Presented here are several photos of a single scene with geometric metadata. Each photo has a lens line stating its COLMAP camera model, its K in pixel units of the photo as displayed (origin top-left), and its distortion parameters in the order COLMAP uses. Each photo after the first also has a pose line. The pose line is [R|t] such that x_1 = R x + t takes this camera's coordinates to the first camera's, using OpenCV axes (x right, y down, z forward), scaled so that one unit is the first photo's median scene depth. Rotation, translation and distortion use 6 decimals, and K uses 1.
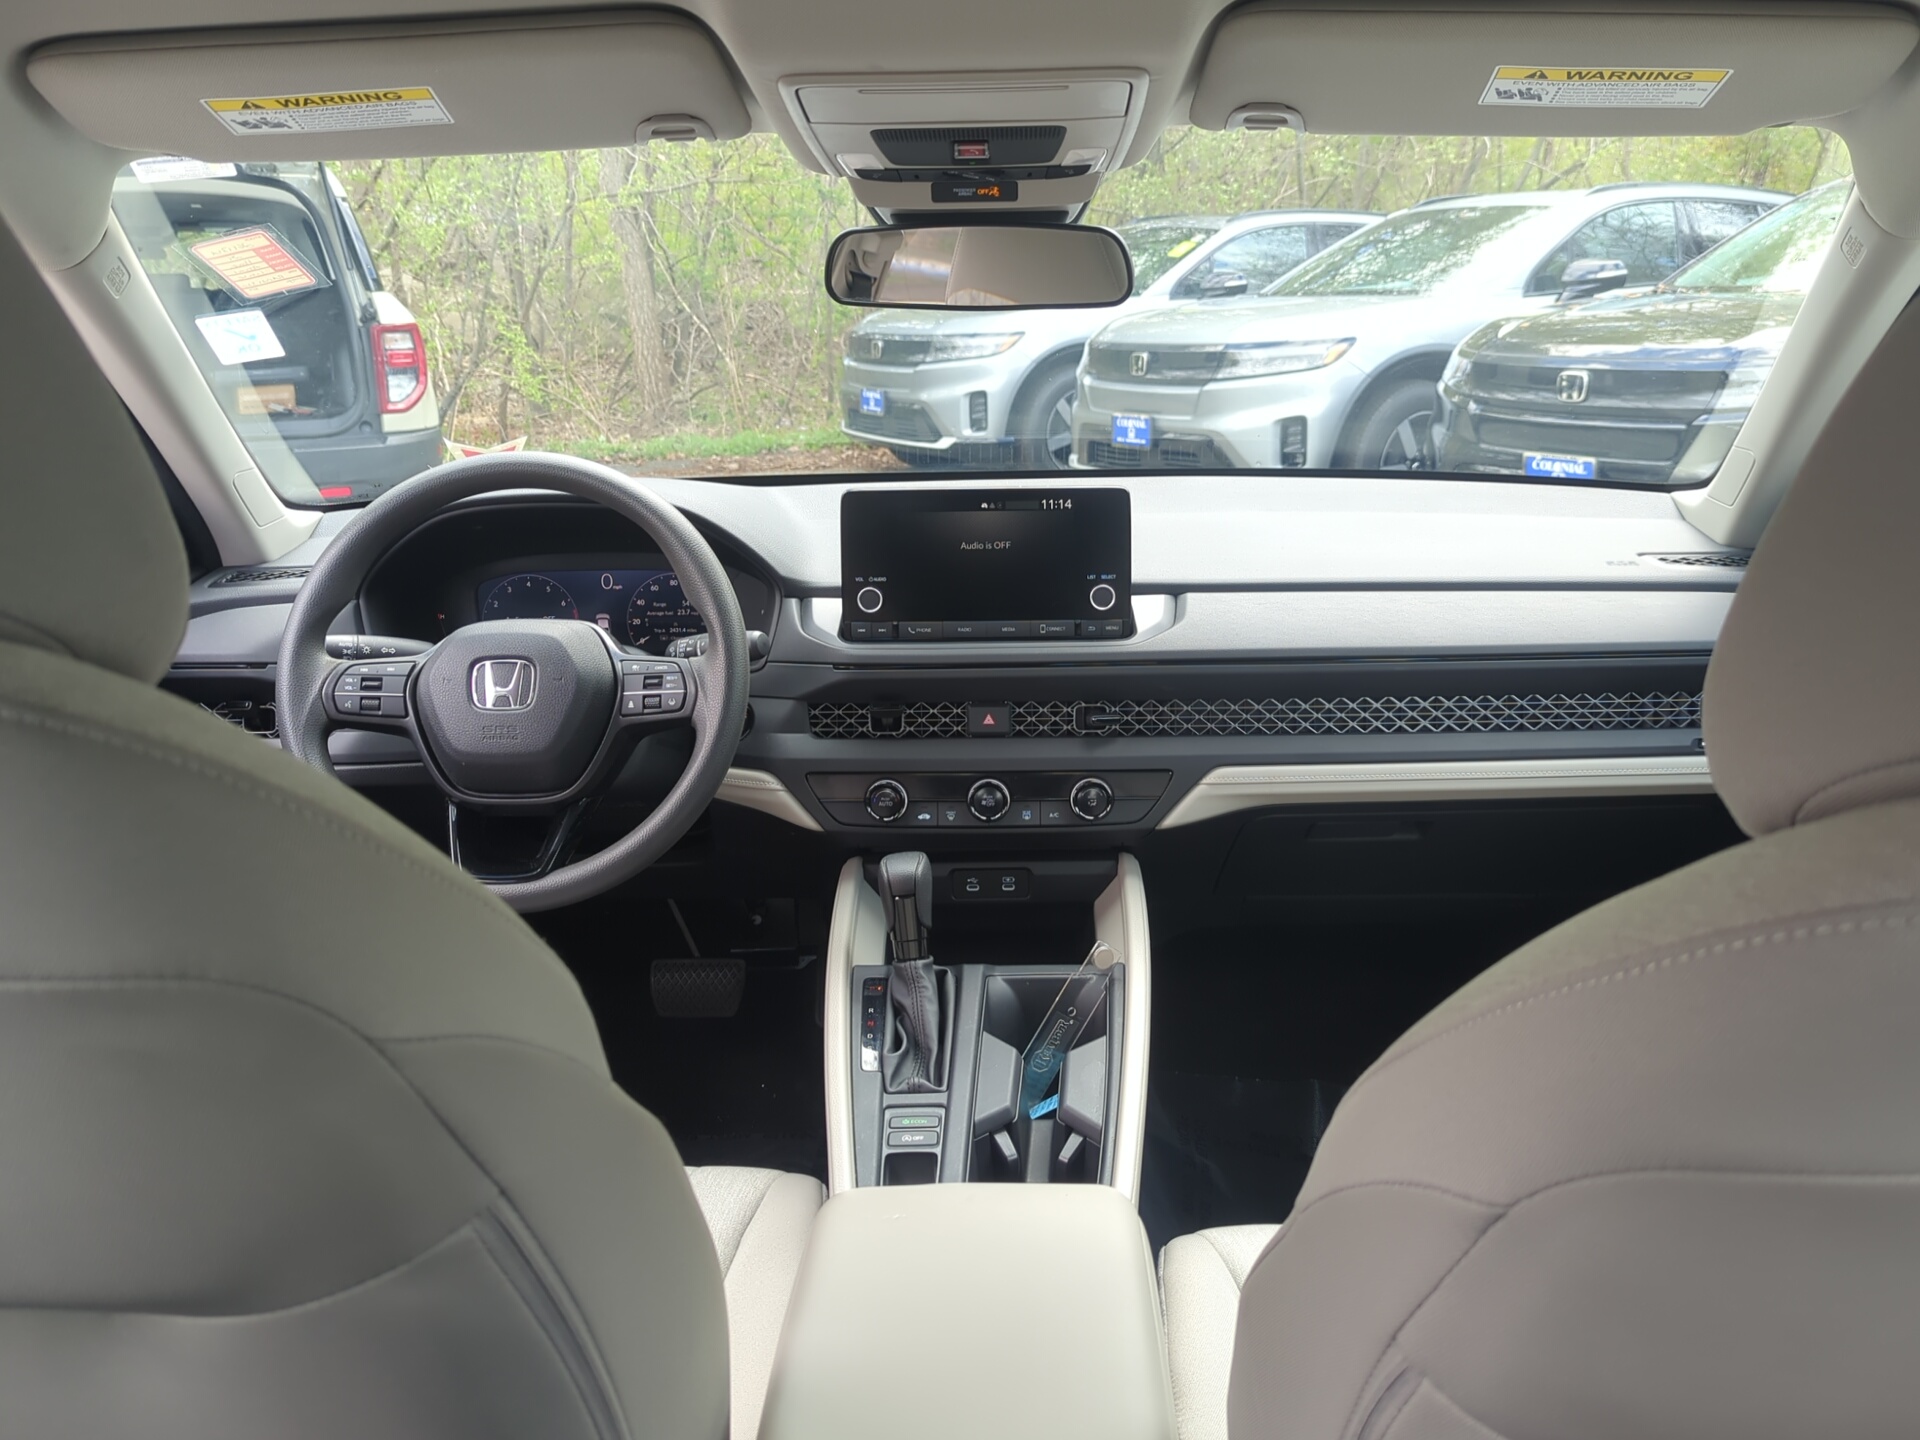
lens RADIAL K [[1626.2, 0, 995.2], [0, 1626.2, 698.2], [0, 0, 1]] dist [0.046909, -0.051977]
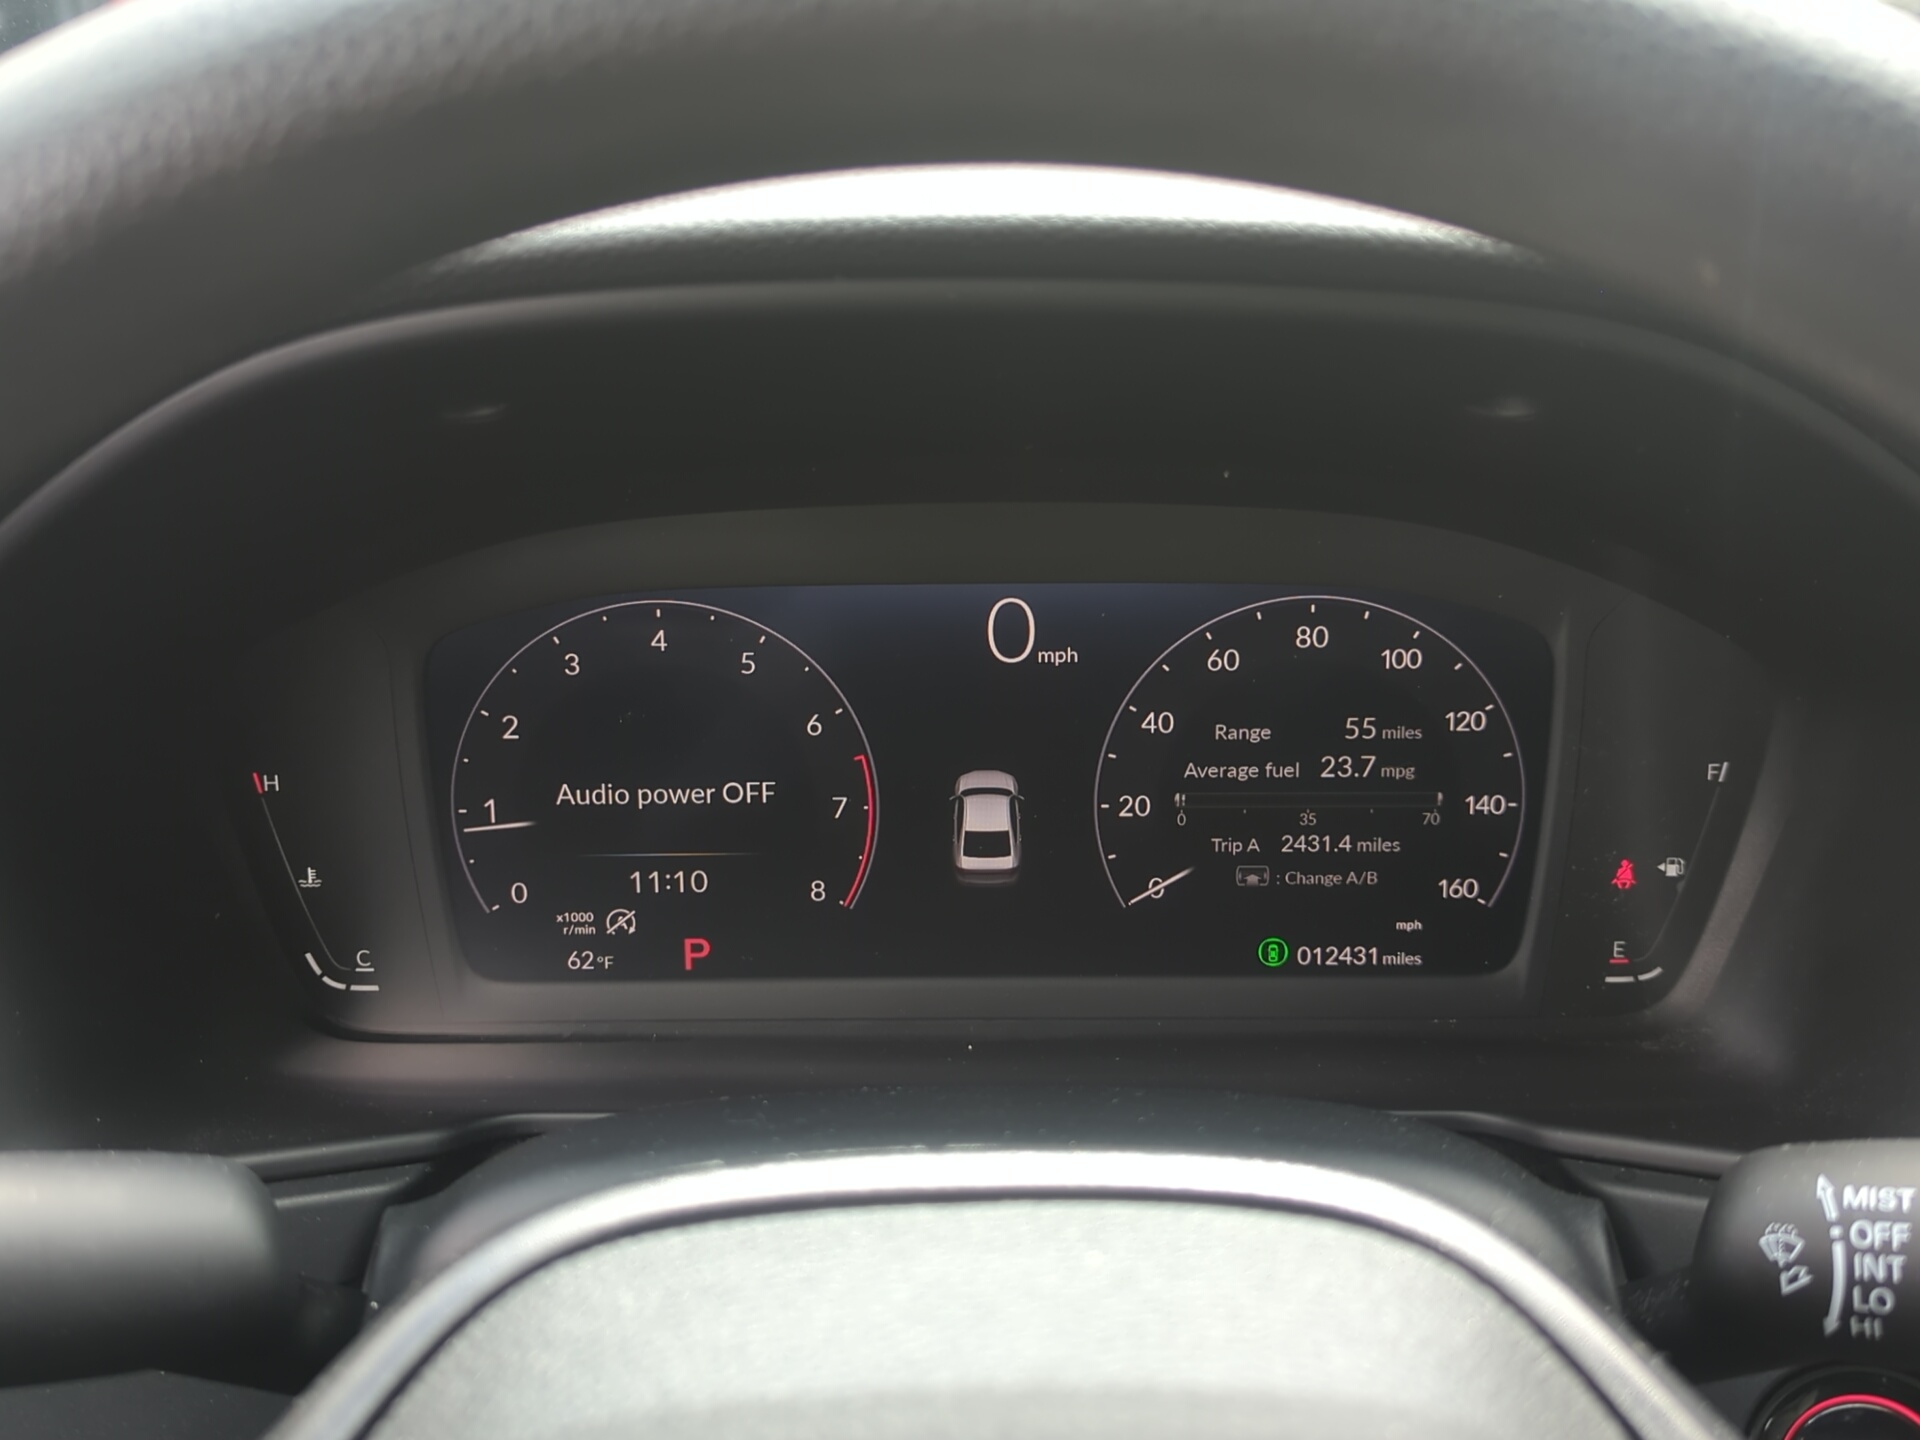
lens RADIAL K [[2169.2, 0, 965.4], [0, 2169.2, 685.1], [0, 0, 1]] dist [0.043259, 0.000000]
pose [[0.999996, 0.002759, 0.000833, -0.266955], [-0.002816, 0.996915, 0.078434, -0.095012], [-0.000614, -0.078436, 0.996919, 0.772394]]
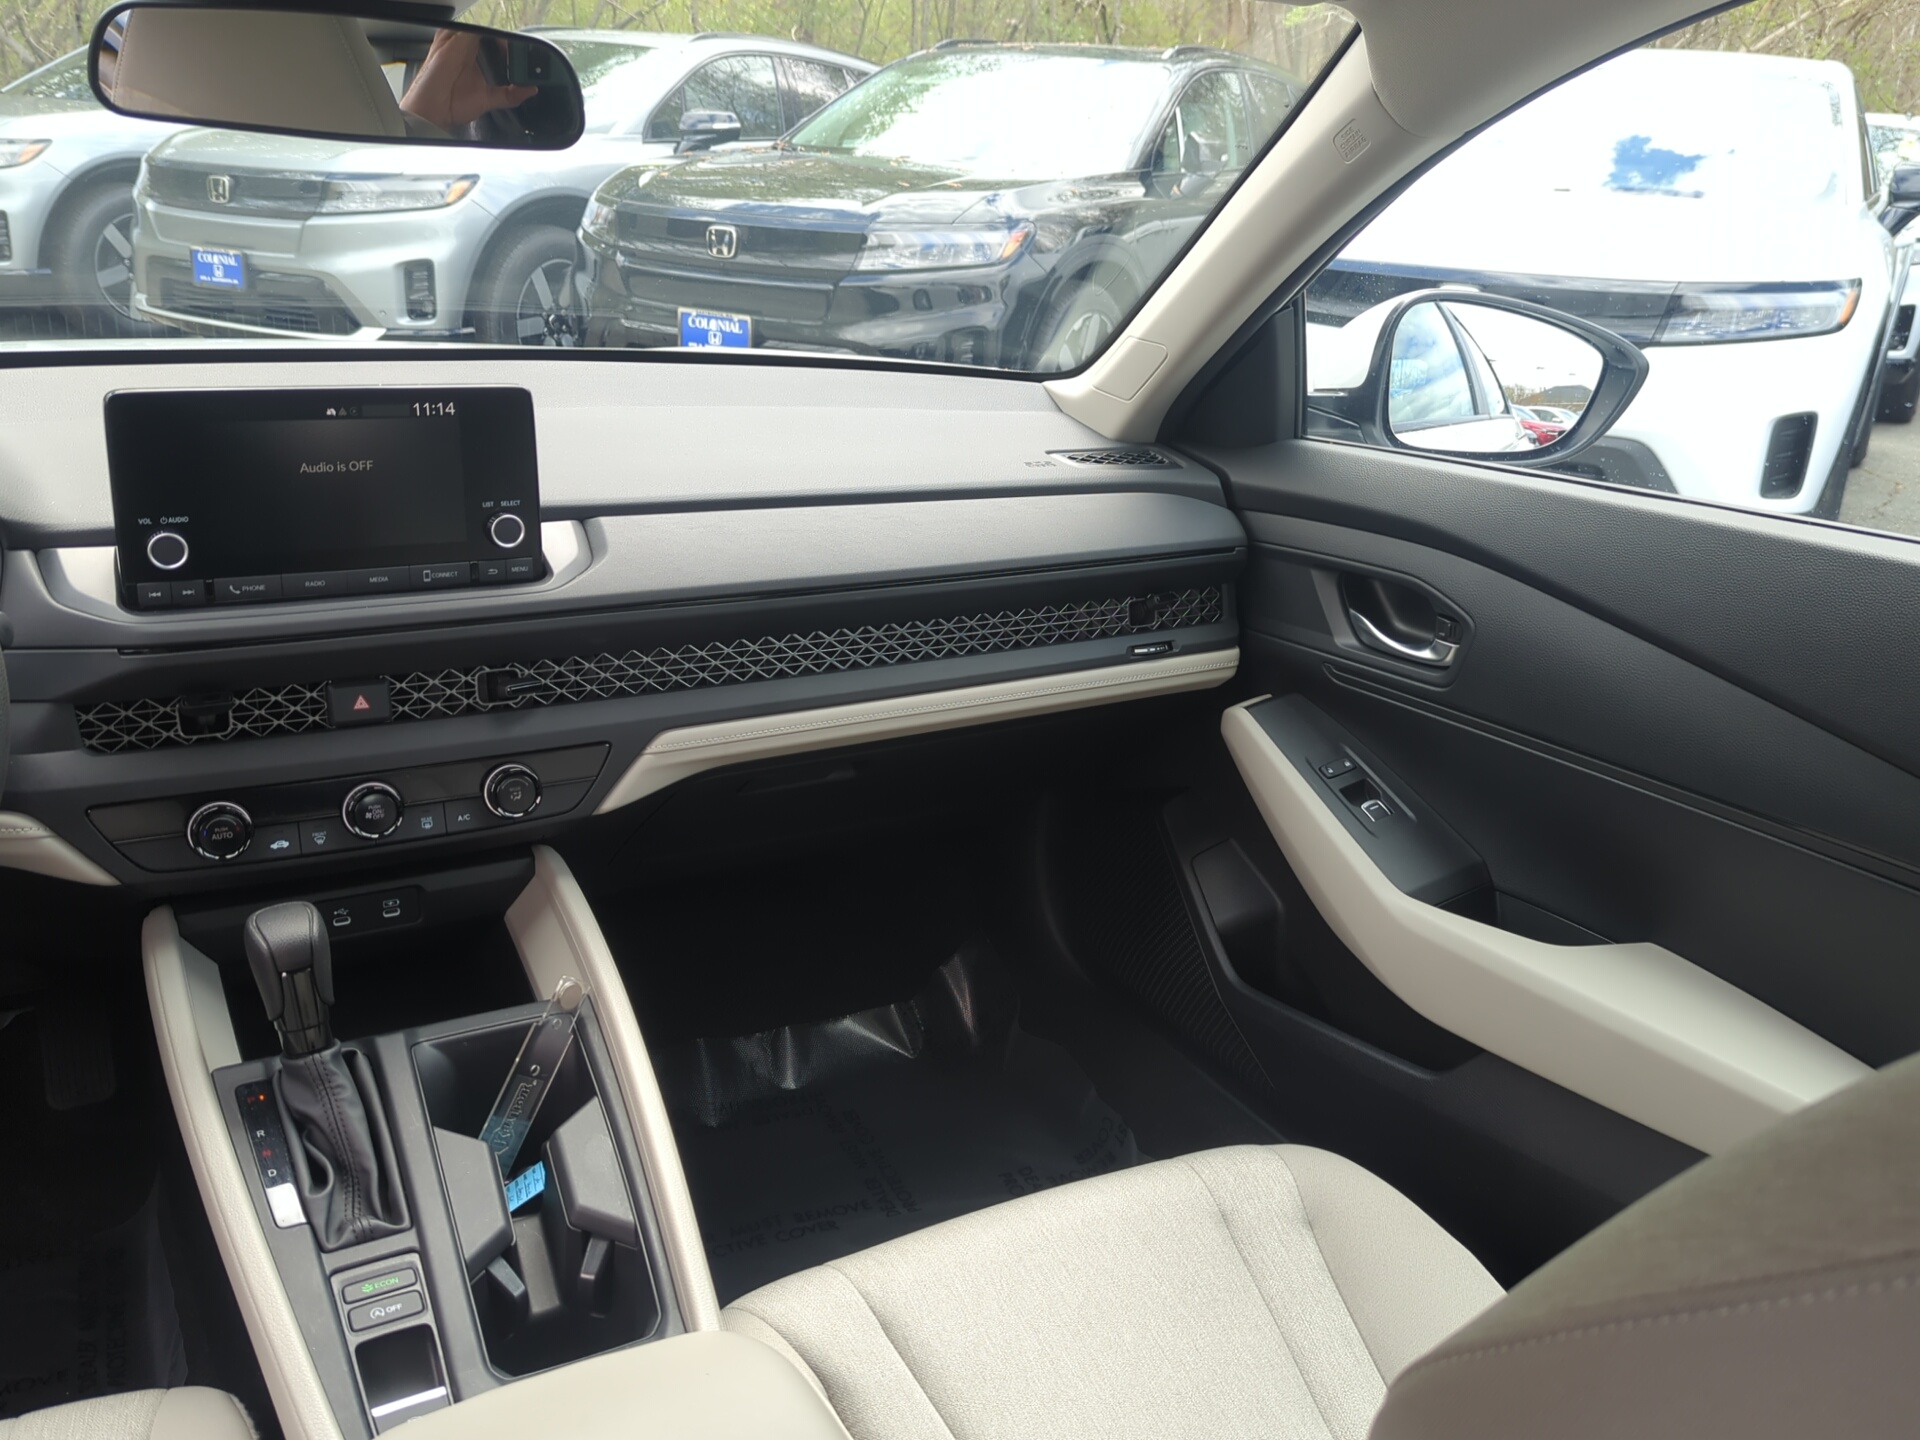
lens RADIAL K [[1626.2, 0, 978.8], [0, 1626.2, 704.3], [0, 0, 1]] dist [0.046909, -0.051977]
pose [[0.861517, -0.102621, 0.497250, -0.129924], [0.054756, 0.992428, 0.109946, -0.051744], [-0.504767, -0.067493, 0.860613, 0.211599]]
